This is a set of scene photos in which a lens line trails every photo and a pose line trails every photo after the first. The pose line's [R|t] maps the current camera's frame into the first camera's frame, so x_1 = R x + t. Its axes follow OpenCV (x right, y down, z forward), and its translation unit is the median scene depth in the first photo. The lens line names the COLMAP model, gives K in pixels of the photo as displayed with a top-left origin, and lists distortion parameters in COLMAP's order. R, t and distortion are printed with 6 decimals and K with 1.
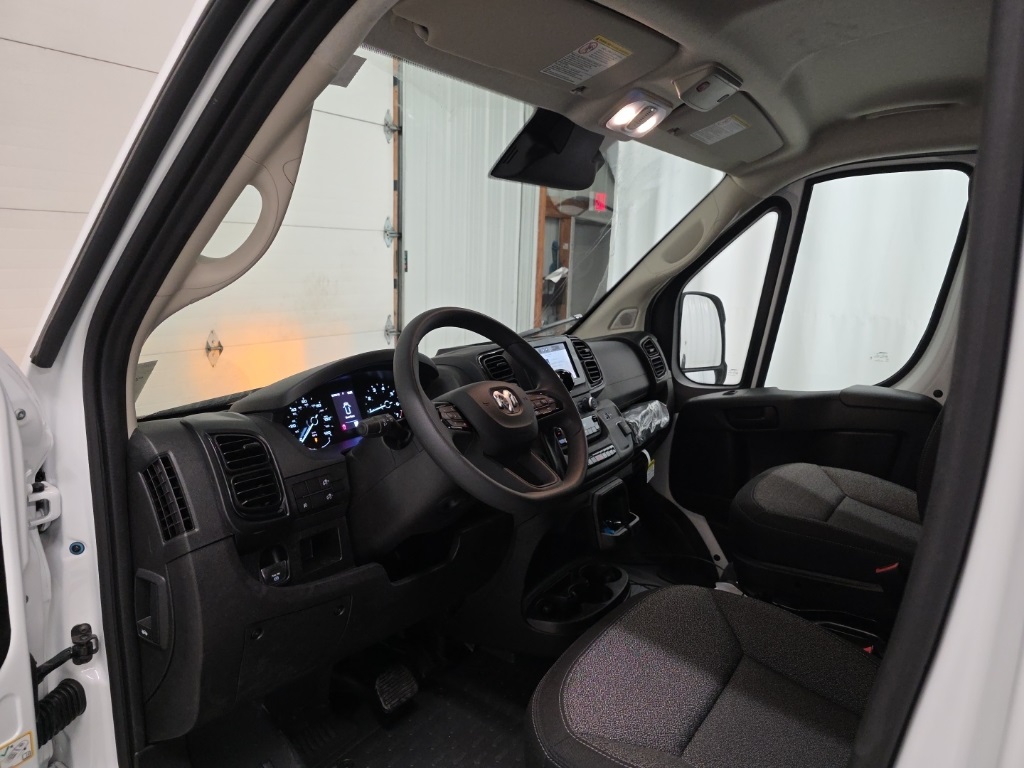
lens RADIAL K [[686.0, 0, 512.0], [0, 686.0, 384.0], [0, 0, 1]] dist [0.046472, -0.044157]
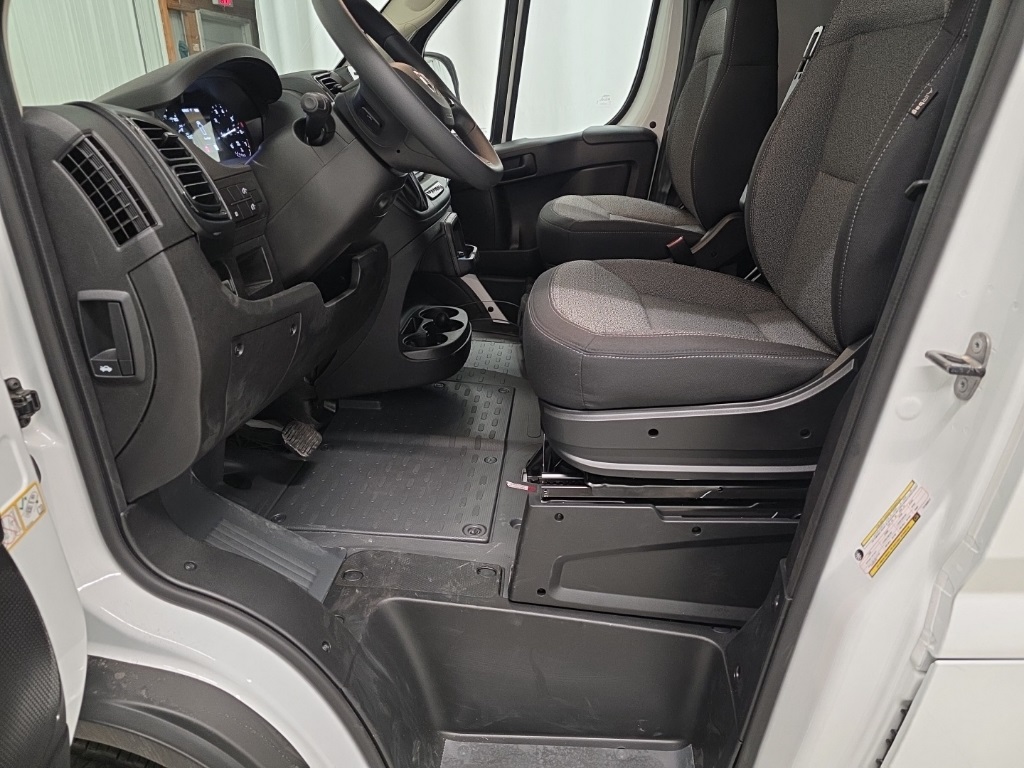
lens RADIAL K [[686.0, 0, 512.0], [0, 686.0, 384.0], [0, 0, 1]] dist [0.046472, -0.044157]
pose [[0.856542, -0.230766, 0.461610, -0.439823], [0.125858, 0.960856, 0.246810, 0.203624], [-0.500496, -0.153306, 0.852057, 0.040787]]
